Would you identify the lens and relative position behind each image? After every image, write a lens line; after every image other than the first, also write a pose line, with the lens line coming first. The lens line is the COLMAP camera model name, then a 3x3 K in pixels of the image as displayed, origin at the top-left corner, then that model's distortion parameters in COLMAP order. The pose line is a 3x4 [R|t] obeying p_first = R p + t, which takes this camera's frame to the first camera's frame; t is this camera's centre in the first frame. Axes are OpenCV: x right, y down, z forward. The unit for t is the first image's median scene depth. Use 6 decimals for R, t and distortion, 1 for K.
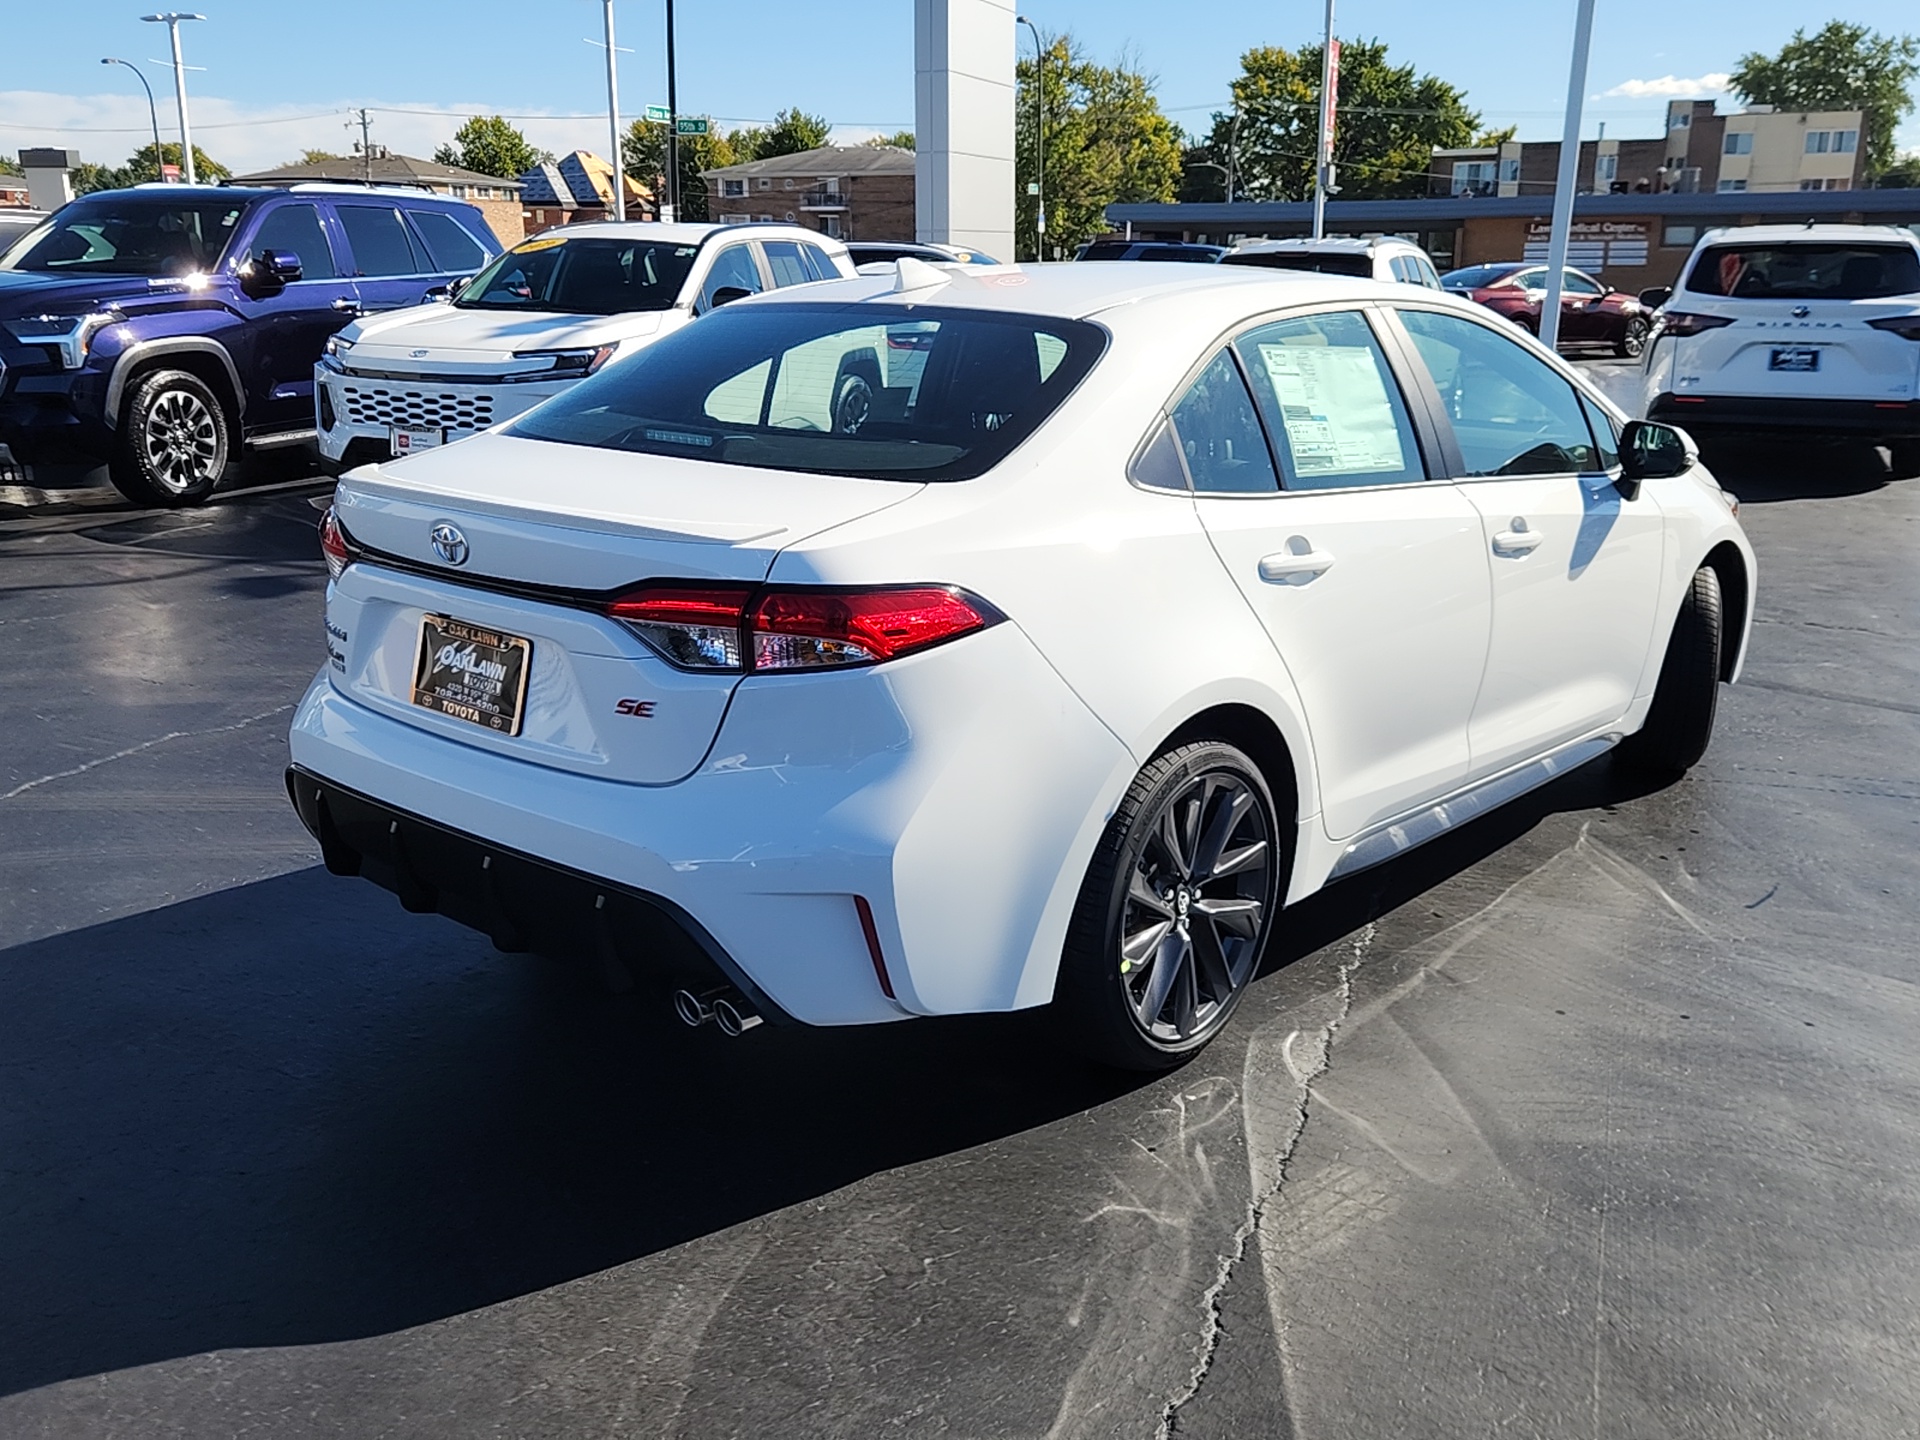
lens RADIAL K [[1593.5, 0, 960.0], [0, 1593.5, 720.0], [0, 0, 1]] dist [0.074797, -0.016040]
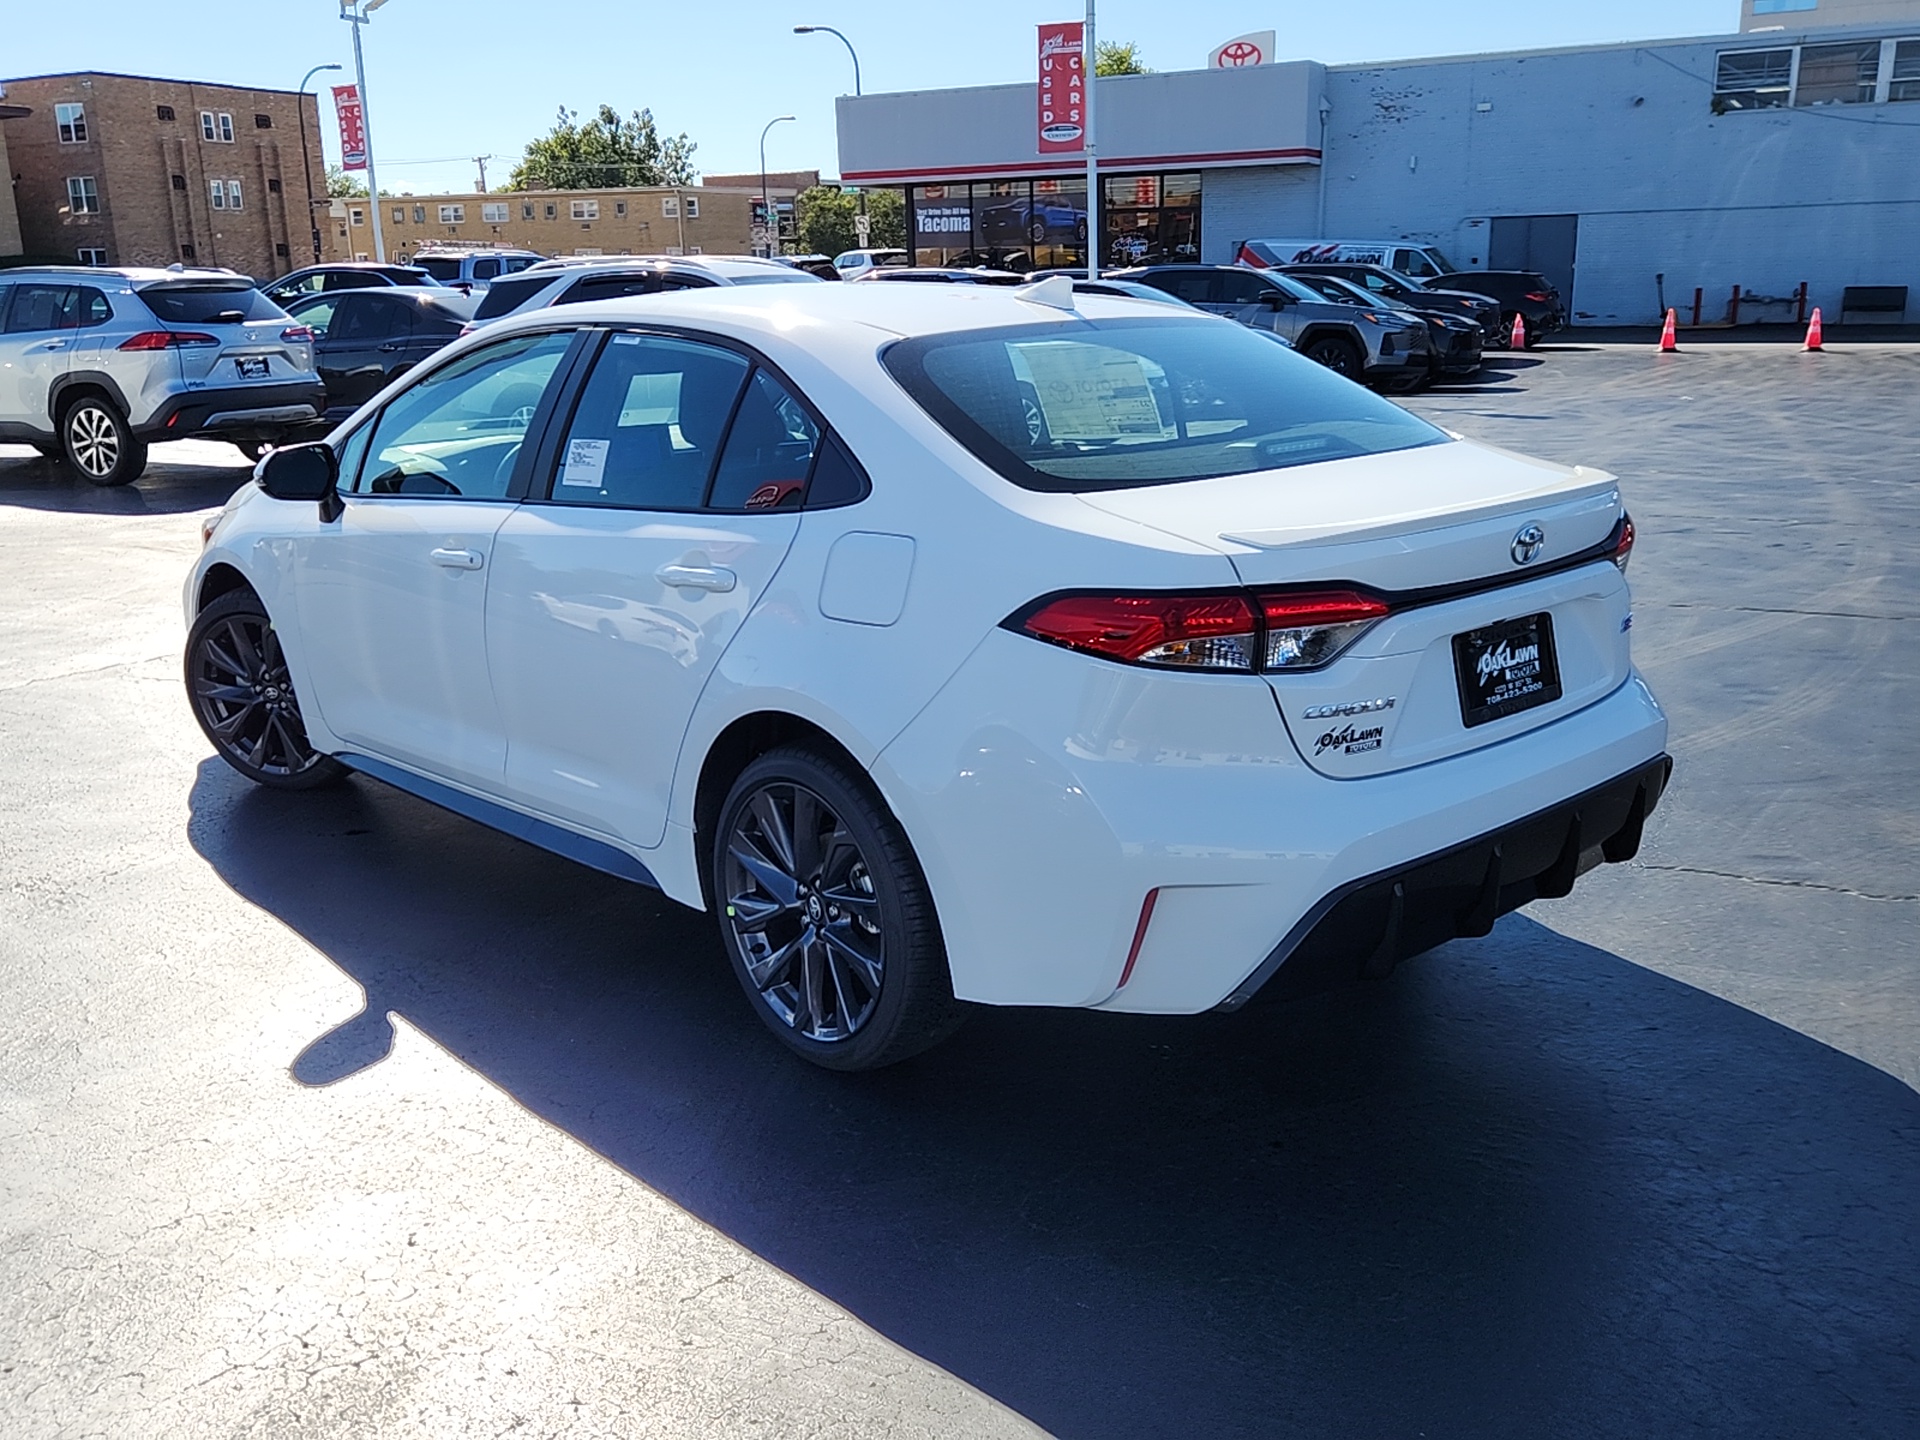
lens RADIAL K [[1654.4, 0, 961.6], [0, 1654.4, 715.0], [0, 0, 1]] dist [0.015917, -0.000541]
pose [[0.149963, -0.261043, 0.953608, -1.398808], [0.285349, 0.934898, 0.211048, -0.330692], [-0.946619, 0.240461, 0.214689, 1.118089]]
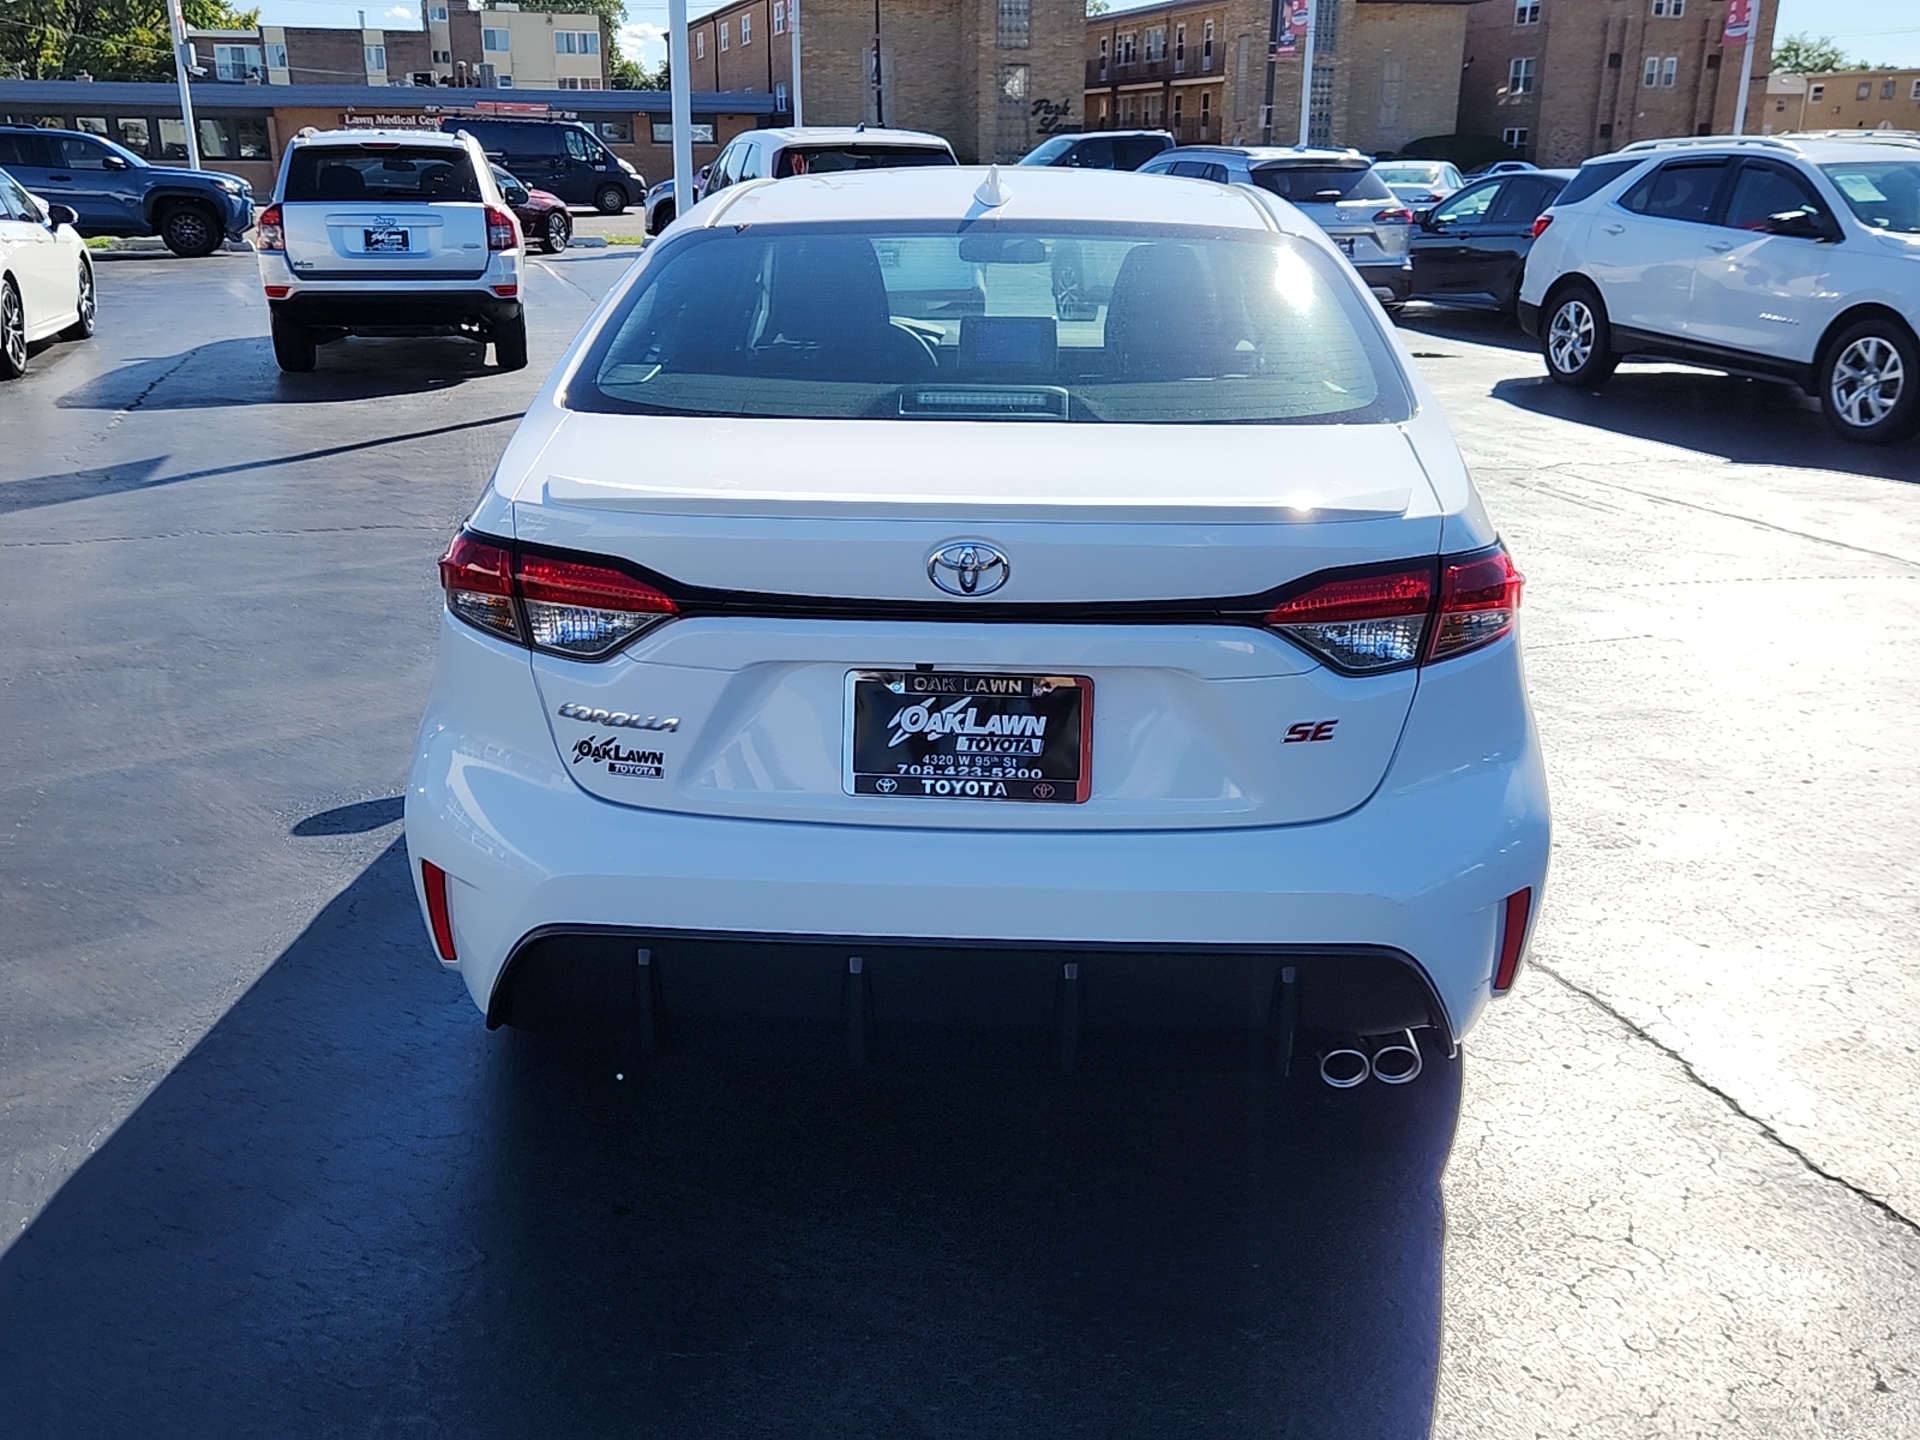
lens RADIAL K [[1654.4, 0, 961.6], [0, 1654.4, 715.0], [0, 0, 1]] dist [0.015917, -0.000541]
pose [[0.800235, -0.189180, 0.569065, -0.750813], [0.160777, 0.981878, 0.100327, -0.117709], [-0.577732, 0.011208, 0.816149, 0.370425]]
